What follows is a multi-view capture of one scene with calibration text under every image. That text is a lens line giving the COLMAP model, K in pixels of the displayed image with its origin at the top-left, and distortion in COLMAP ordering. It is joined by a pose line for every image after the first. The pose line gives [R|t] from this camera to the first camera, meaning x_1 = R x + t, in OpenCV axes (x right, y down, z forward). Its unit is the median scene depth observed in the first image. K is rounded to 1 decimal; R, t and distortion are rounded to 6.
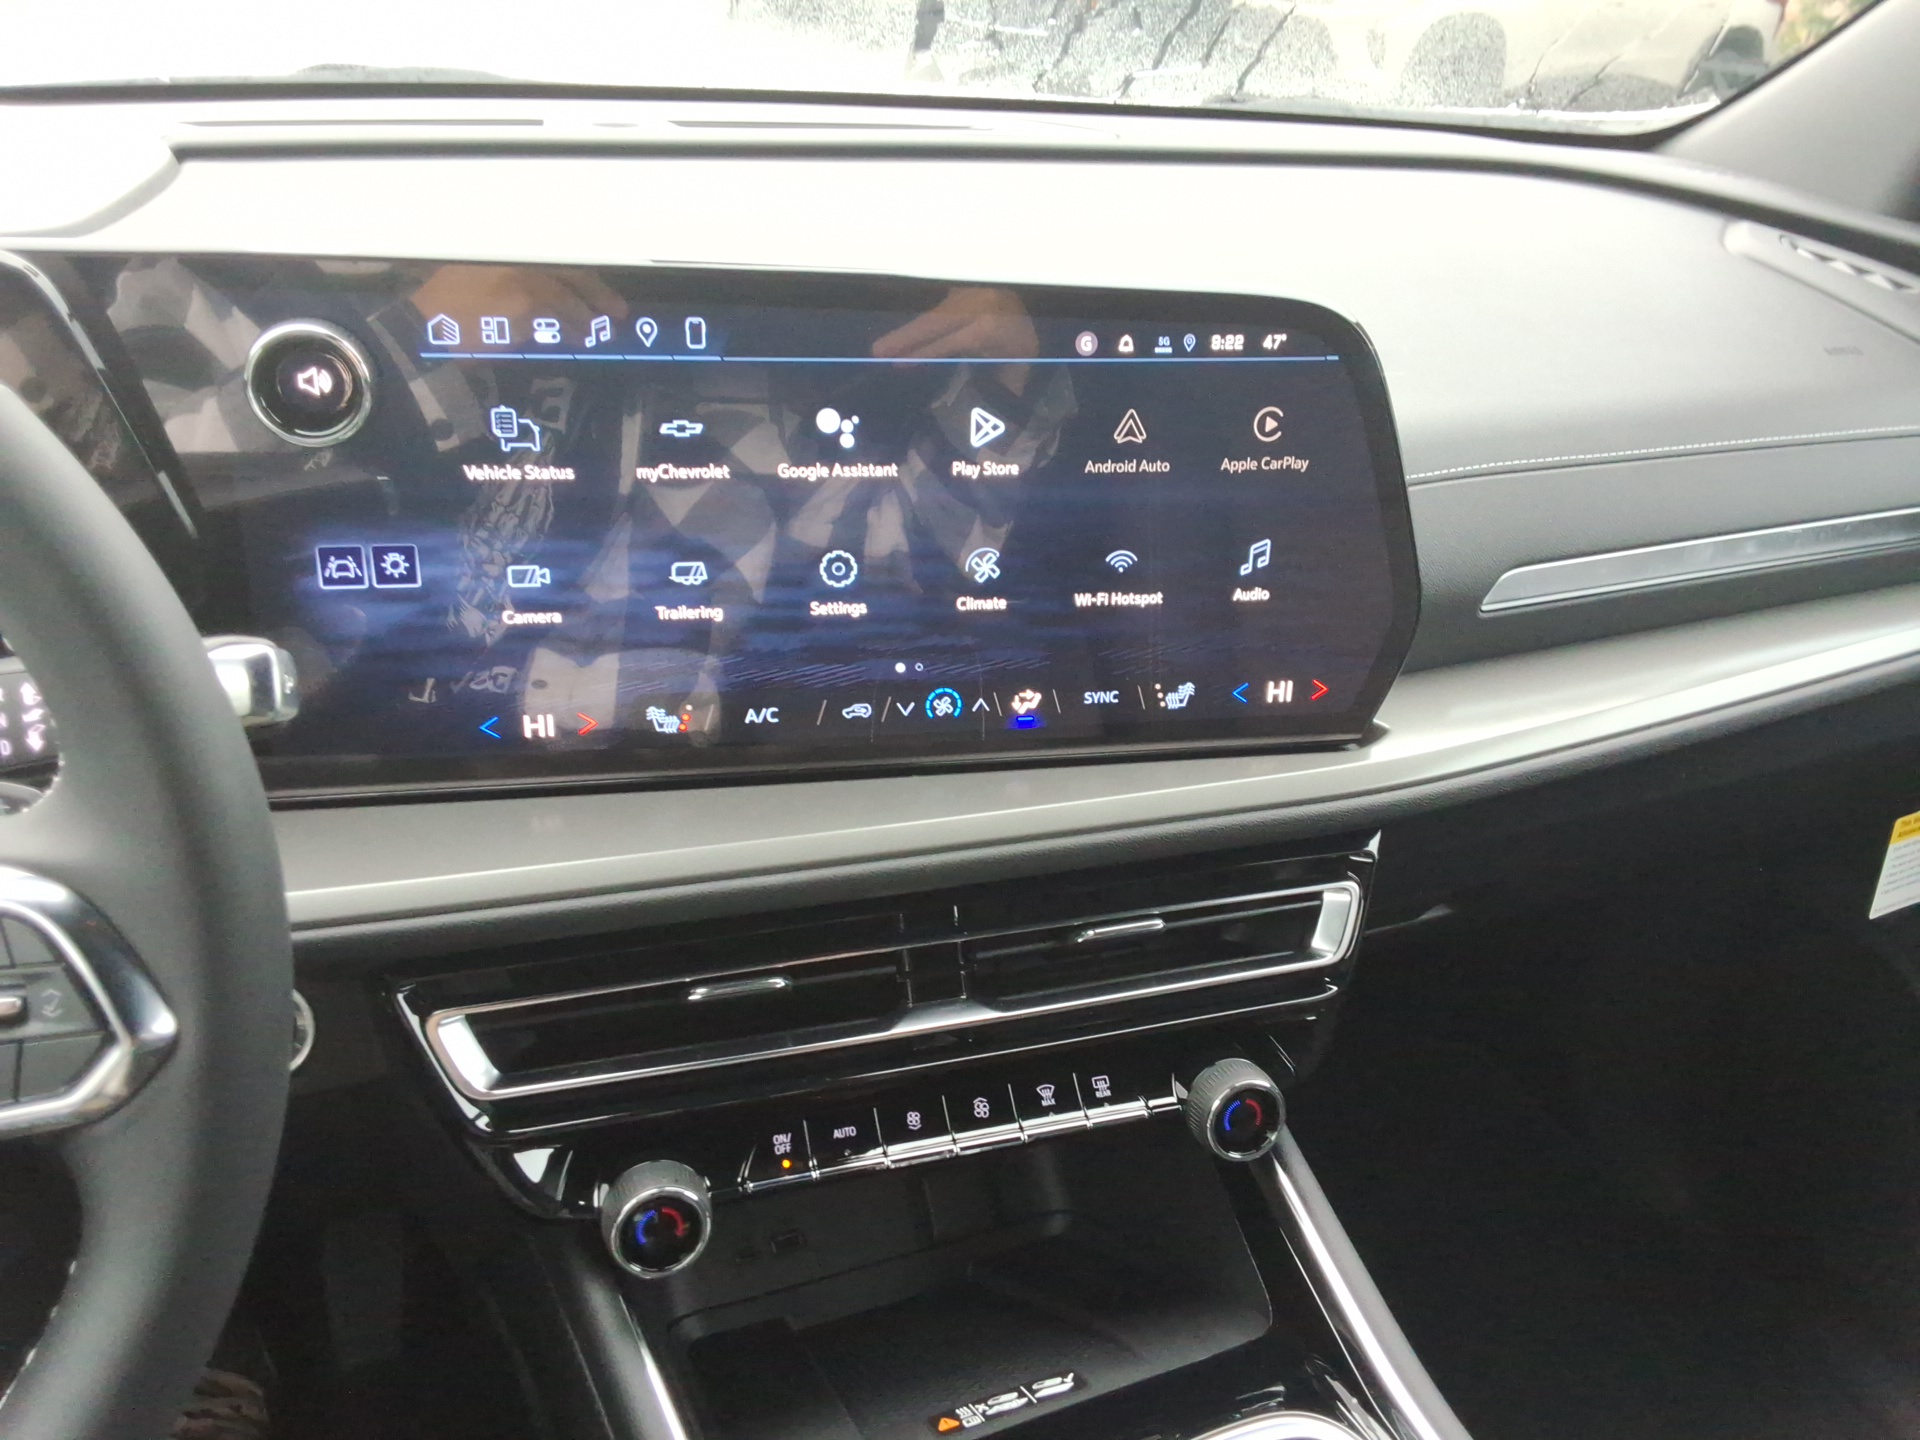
lens RADIAL K [[1521.3, 0, 960.0], [0, 1521.3, 720.0], [0, 0, 1]] dist [0.170059, -0.307483]
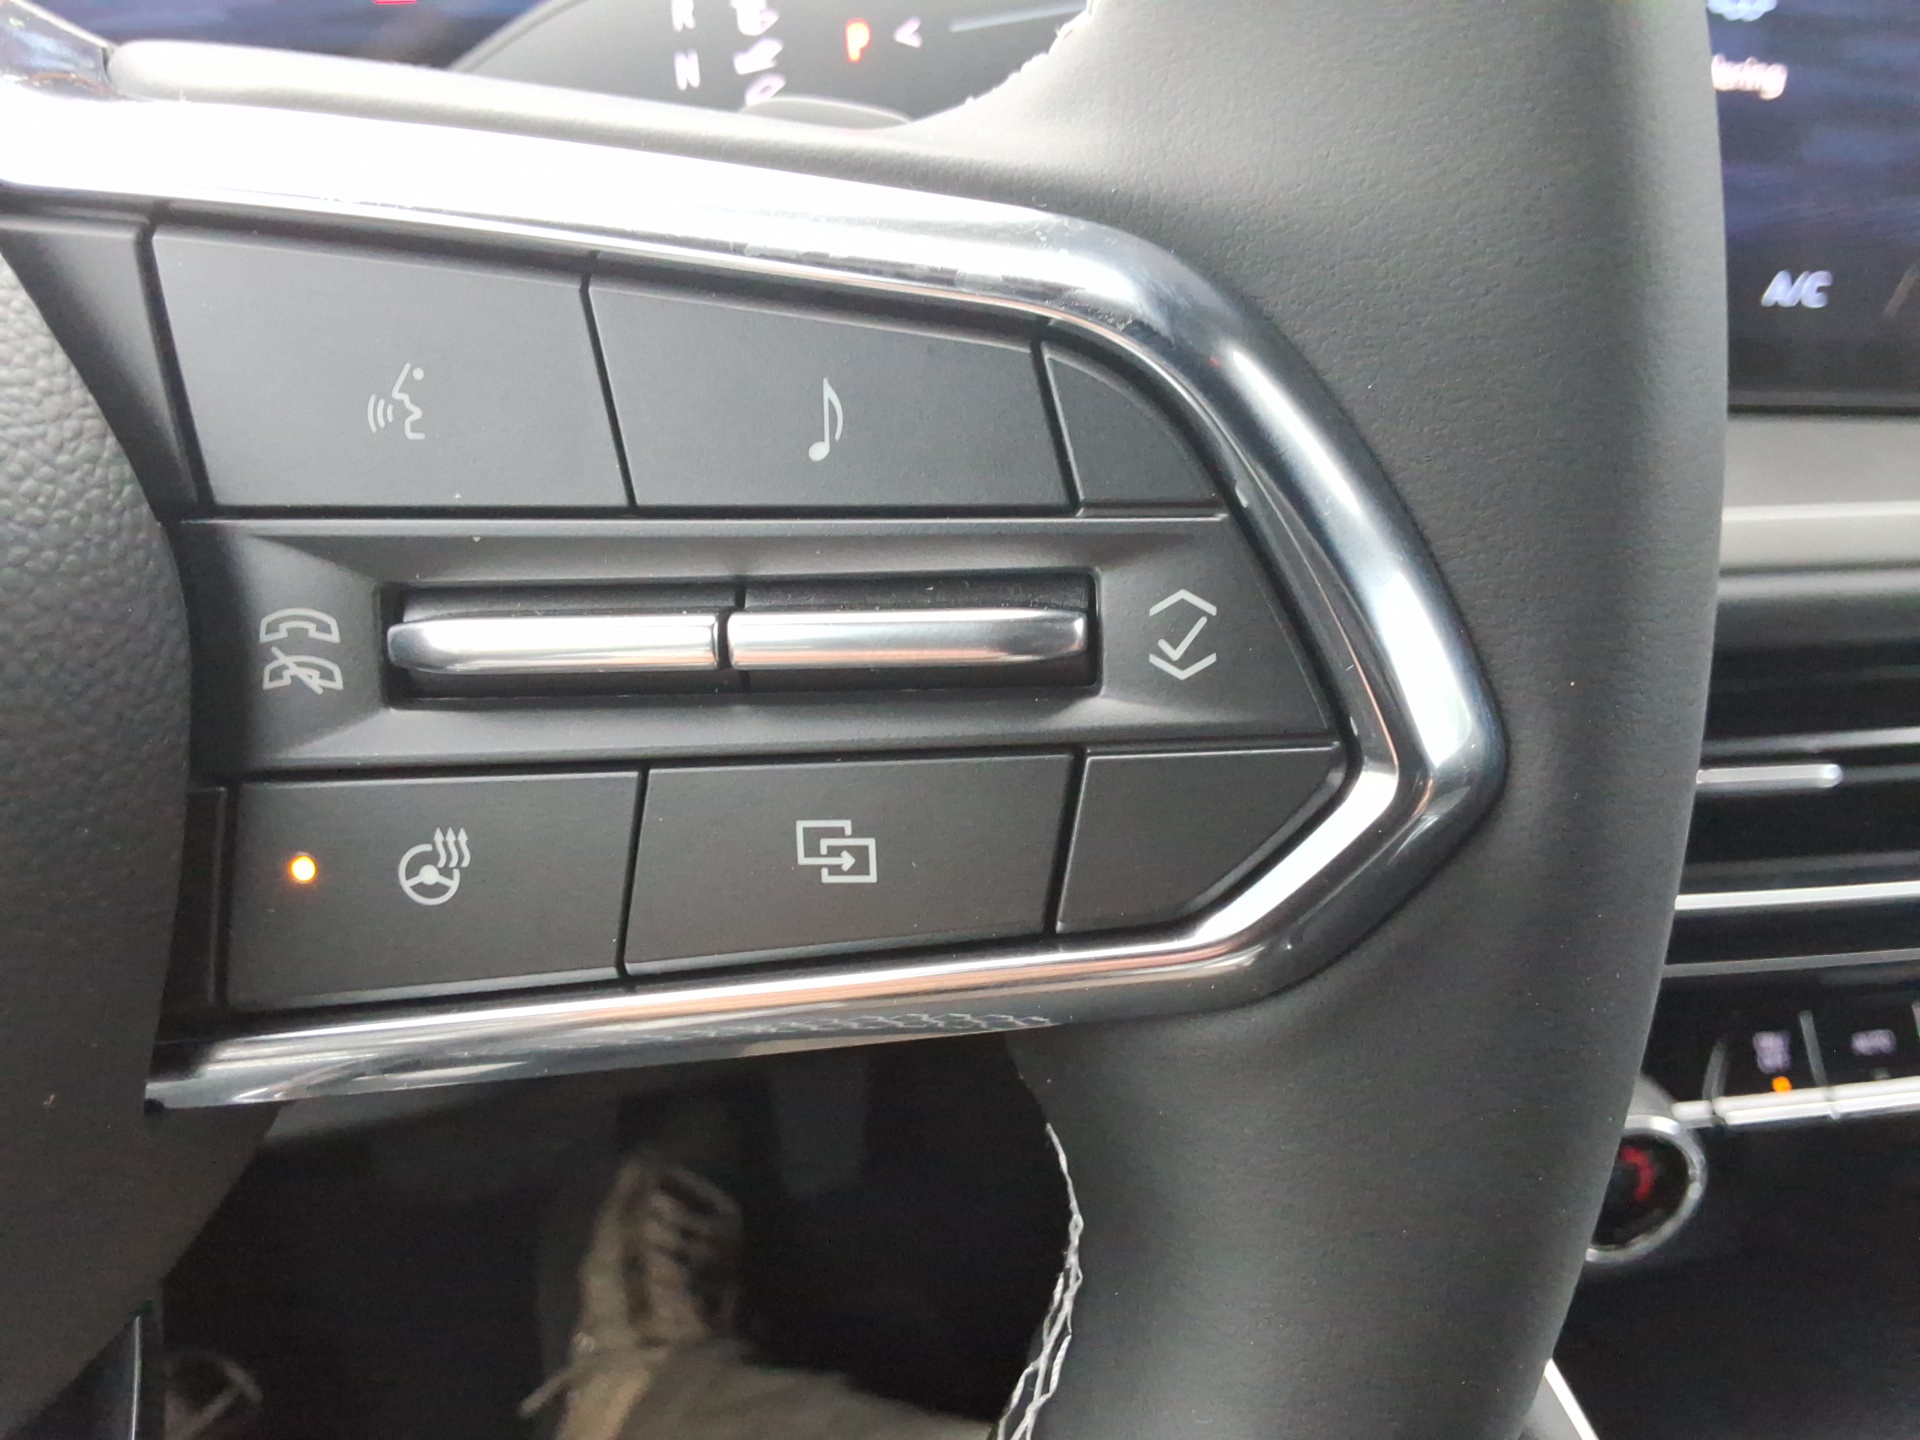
lens RADIAL K [[1559.5, 0, 964.5], [0, 1559.5, 711.9], [0, 0, 1]] dist [0.146352, -0.231060]
pose [[0.985189, 0.073859, -0.154753, -0.571084], [-0.054179, 0.990327, 0.127738, 0.158050], [0.162690, -0.117462, 0.979660, 0.670383]]
